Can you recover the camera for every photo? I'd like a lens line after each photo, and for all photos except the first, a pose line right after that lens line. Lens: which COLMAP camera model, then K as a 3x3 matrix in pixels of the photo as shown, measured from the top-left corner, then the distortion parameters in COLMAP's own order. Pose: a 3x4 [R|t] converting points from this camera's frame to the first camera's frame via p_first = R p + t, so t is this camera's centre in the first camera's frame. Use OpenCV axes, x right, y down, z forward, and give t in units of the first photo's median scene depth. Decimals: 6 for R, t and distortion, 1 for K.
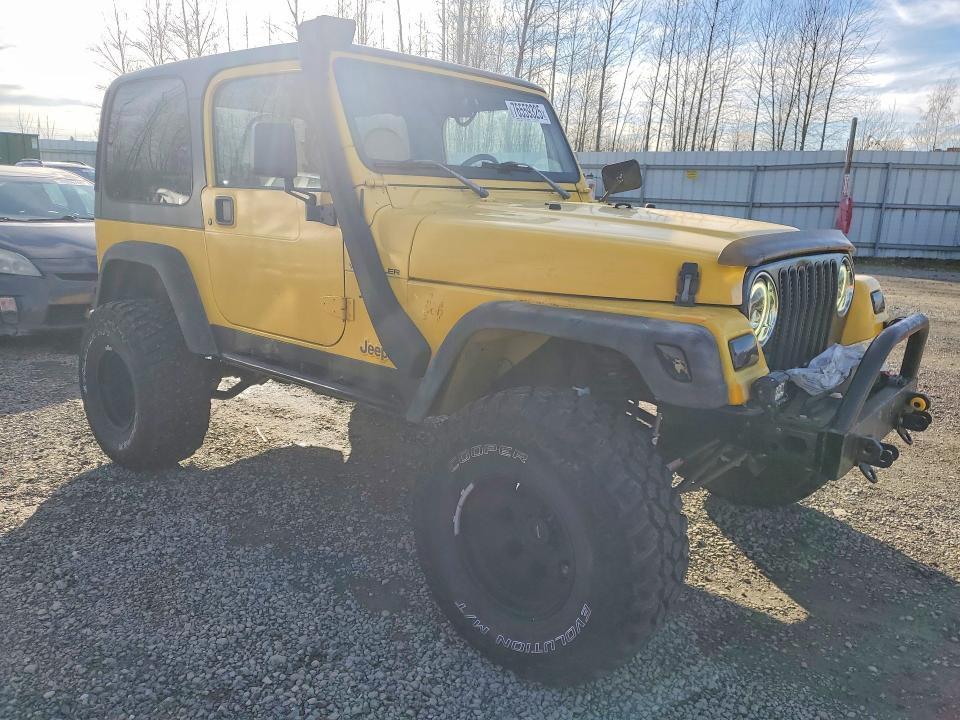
lens RADIAL K [[761.9, 0, 480.0], [0, 761.9, 360.0], [0, 0, 1]] dist [-0.002706, -0.004285]
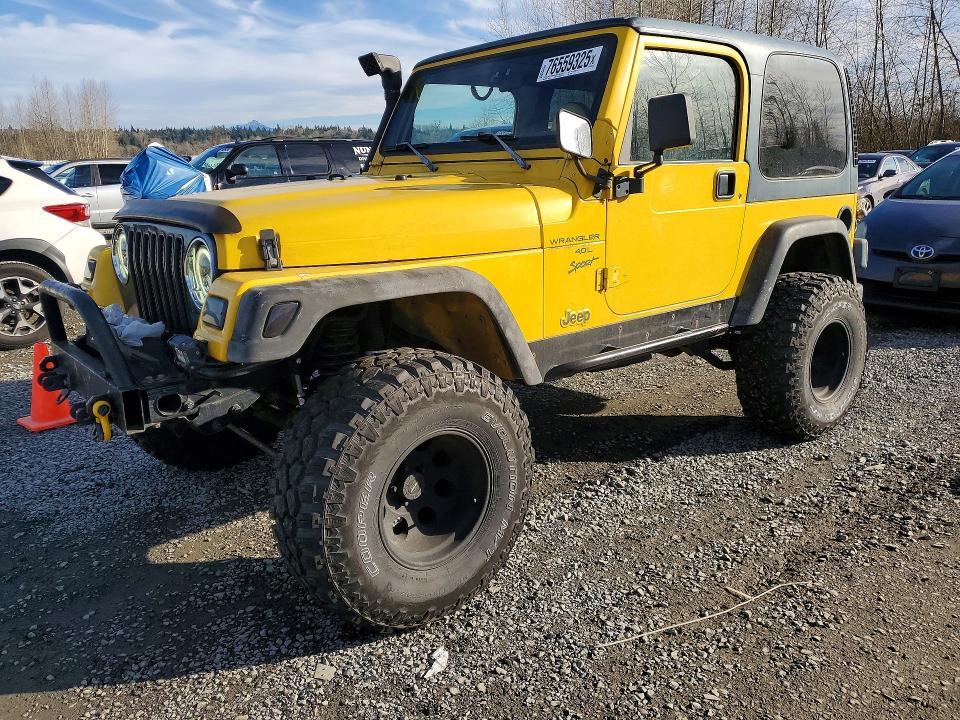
lens RADIAL K [[761.9, 0, 480.0], [0, 761.9, 360.0], [0, 0, 1]] dist [-0.002706, -0.004285]
pose [[-0.181922, 0.214827, -0.959559, 0.989053], [-0.198216, 0.947799, 0.249774, -0.216922], [0.963128, 0.235640, -0.129844, 1.147247]]
